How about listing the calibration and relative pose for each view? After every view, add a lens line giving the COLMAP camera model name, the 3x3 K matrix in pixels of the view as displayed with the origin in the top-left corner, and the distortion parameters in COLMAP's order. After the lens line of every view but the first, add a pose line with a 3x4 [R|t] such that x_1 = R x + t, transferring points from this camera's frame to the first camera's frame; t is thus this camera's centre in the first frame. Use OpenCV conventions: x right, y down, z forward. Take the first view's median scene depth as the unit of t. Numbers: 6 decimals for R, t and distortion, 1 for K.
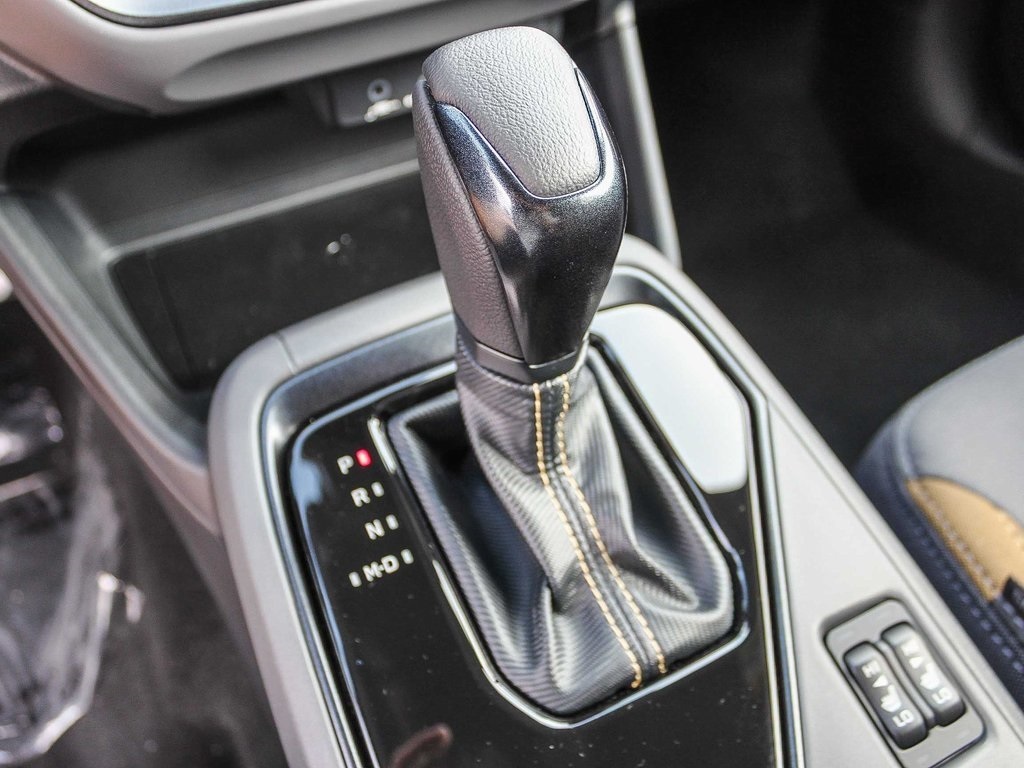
lens RADIAL K [[927.9, 0, 512.0], [0, 927.9, 384.0], [0, 0, 1]] dist [0.003315, -0.001841]
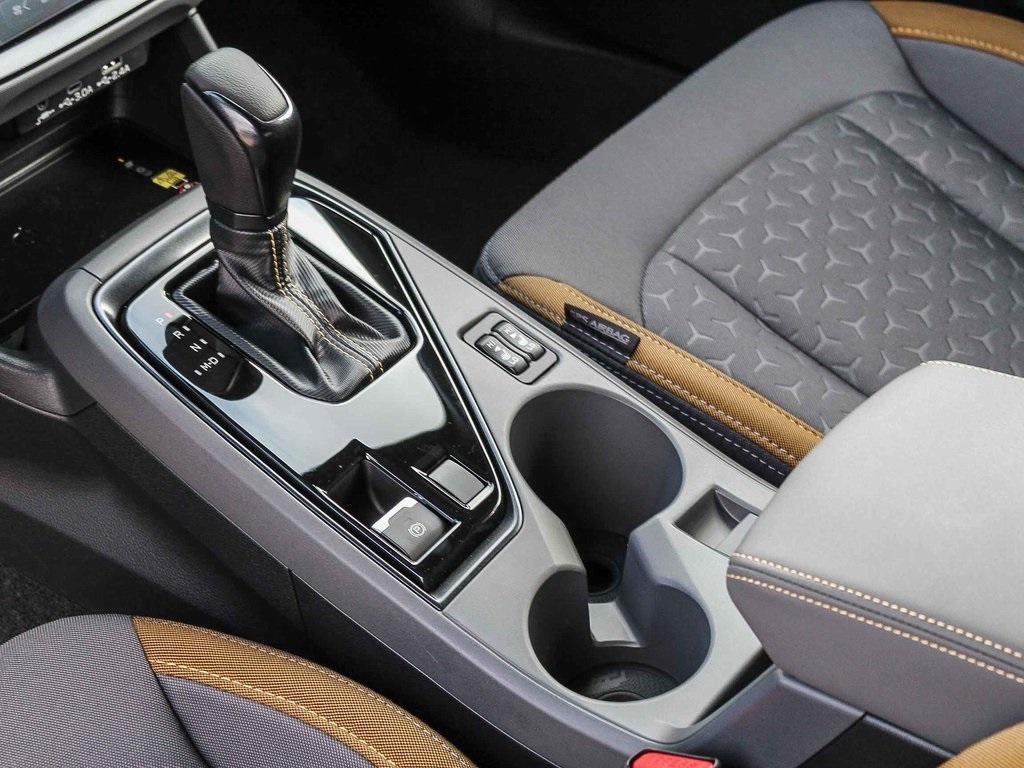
lens RADIAL K [[2172.4, 0, 512.0], [0, 2172.4, 384.0], [0, 0, 1]] dist [-0.030687, -0.075295]
pose [[0.892617, -0.264028, 0.365410, -1.087500], [0.309781, 0.948103, -0.071674, 0.678316], [-0.327522, 0.177174, 0.928083, -2.784726]]
